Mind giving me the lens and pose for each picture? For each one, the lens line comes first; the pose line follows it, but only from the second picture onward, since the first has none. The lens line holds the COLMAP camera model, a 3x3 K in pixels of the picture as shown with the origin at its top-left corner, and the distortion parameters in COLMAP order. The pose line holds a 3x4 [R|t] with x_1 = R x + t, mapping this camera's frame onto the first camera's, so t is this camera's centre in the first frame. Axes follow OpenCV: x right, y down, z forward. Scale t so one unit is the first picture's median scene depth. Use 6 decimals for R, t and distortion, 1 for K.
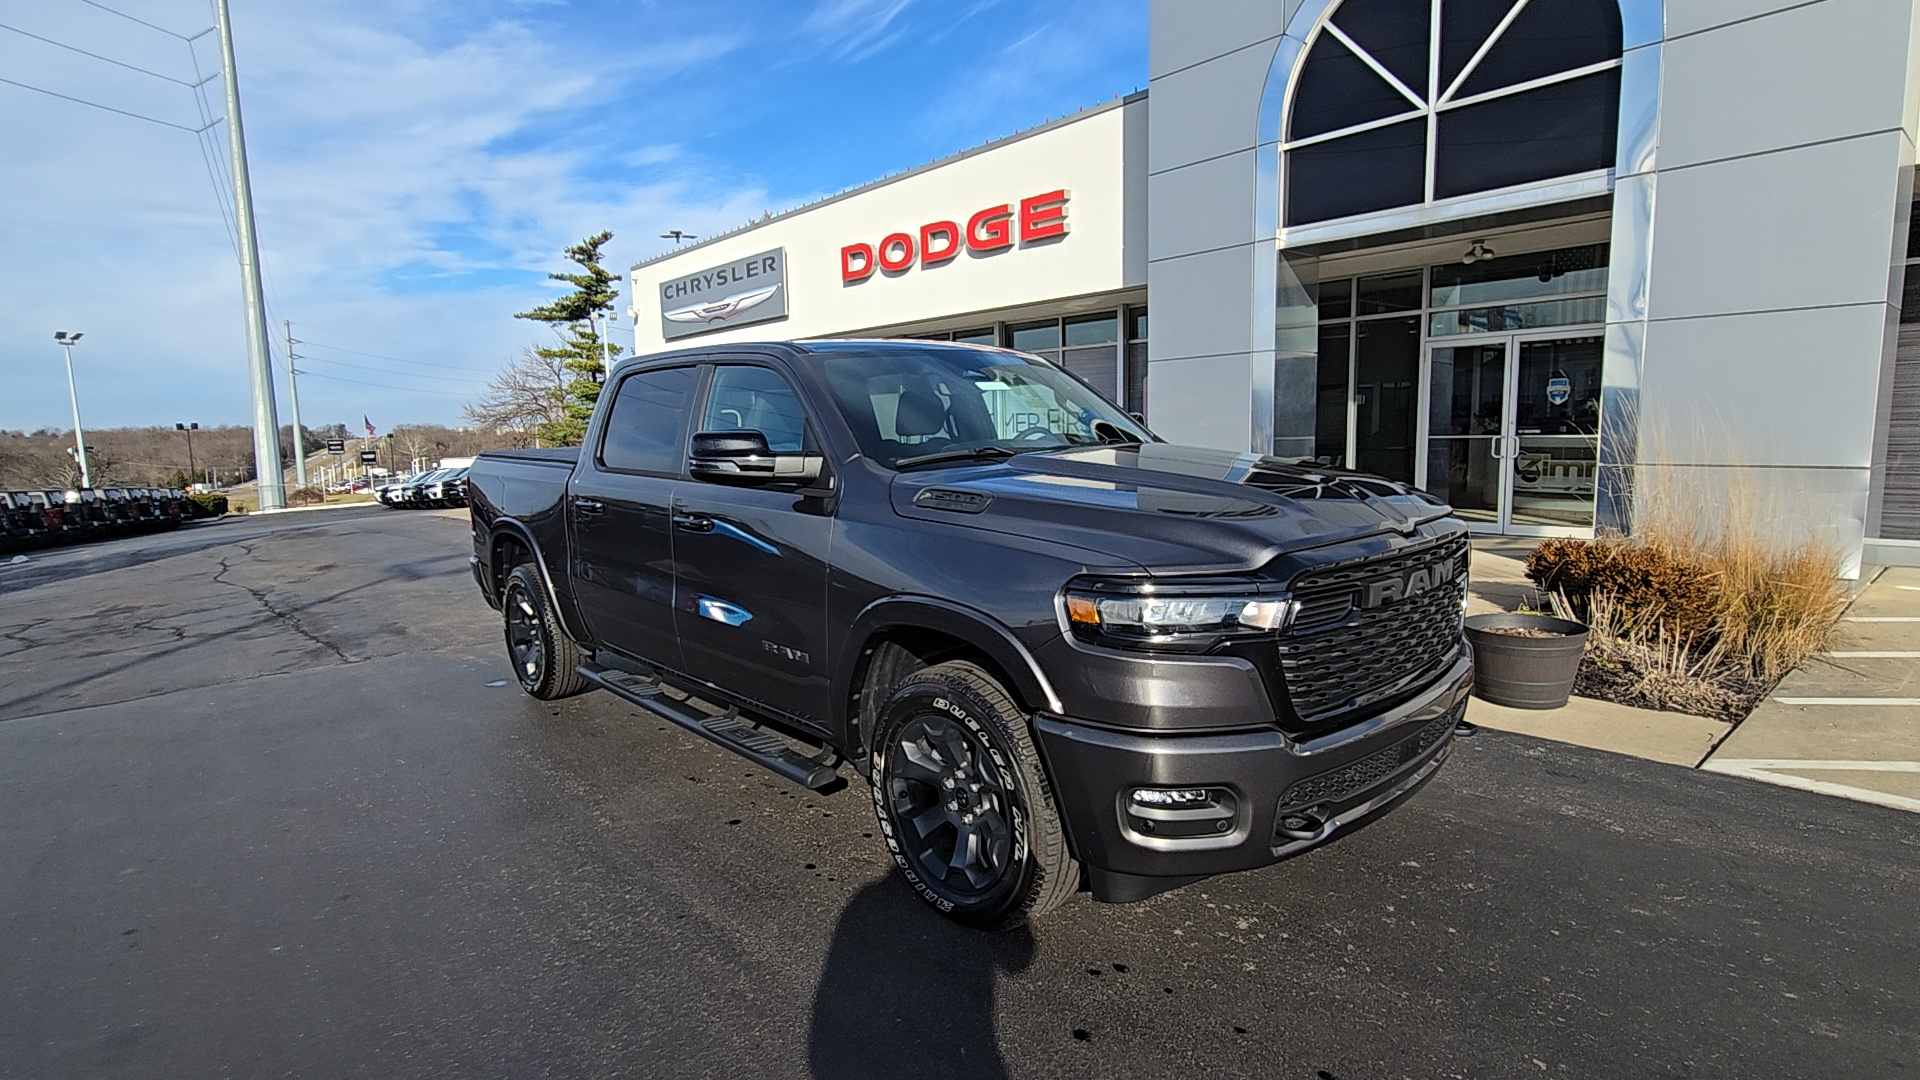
lens RADIAL K [[973.2, 0, 964.2], [0, 973.2, 532.7], [0, 0, 1]] dist [0.000847, -0.000273]
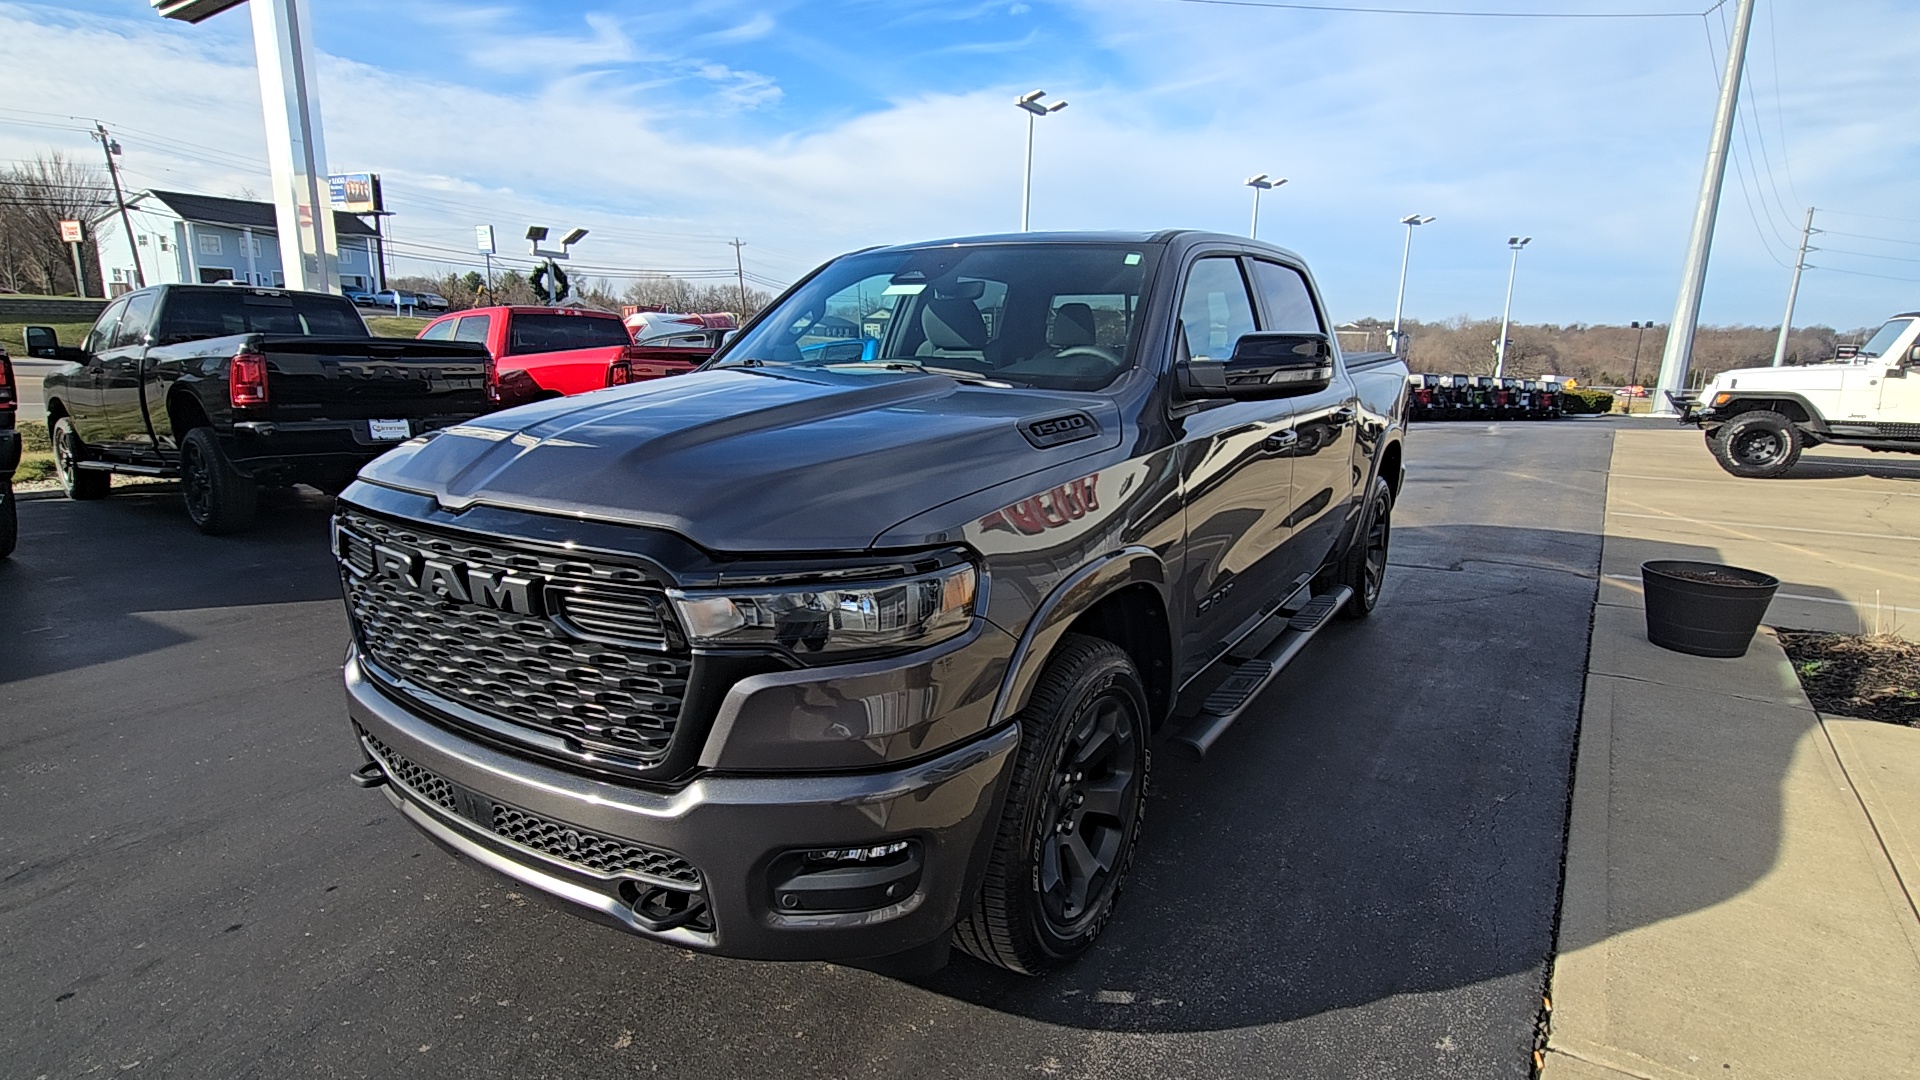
lens RADIAL K [[973.2, 0, 951.1], [0, 973.2, 547.9], [0, 0, 1]] dist [0.000847, -0.000273]
pose [[0.229920, 0.246299, -0.941527, 0.103421], [-0.135014, 0.966163, 0.219773, -0.016468], [0.963799, 0.076589, 0.255394, 0.101956]]
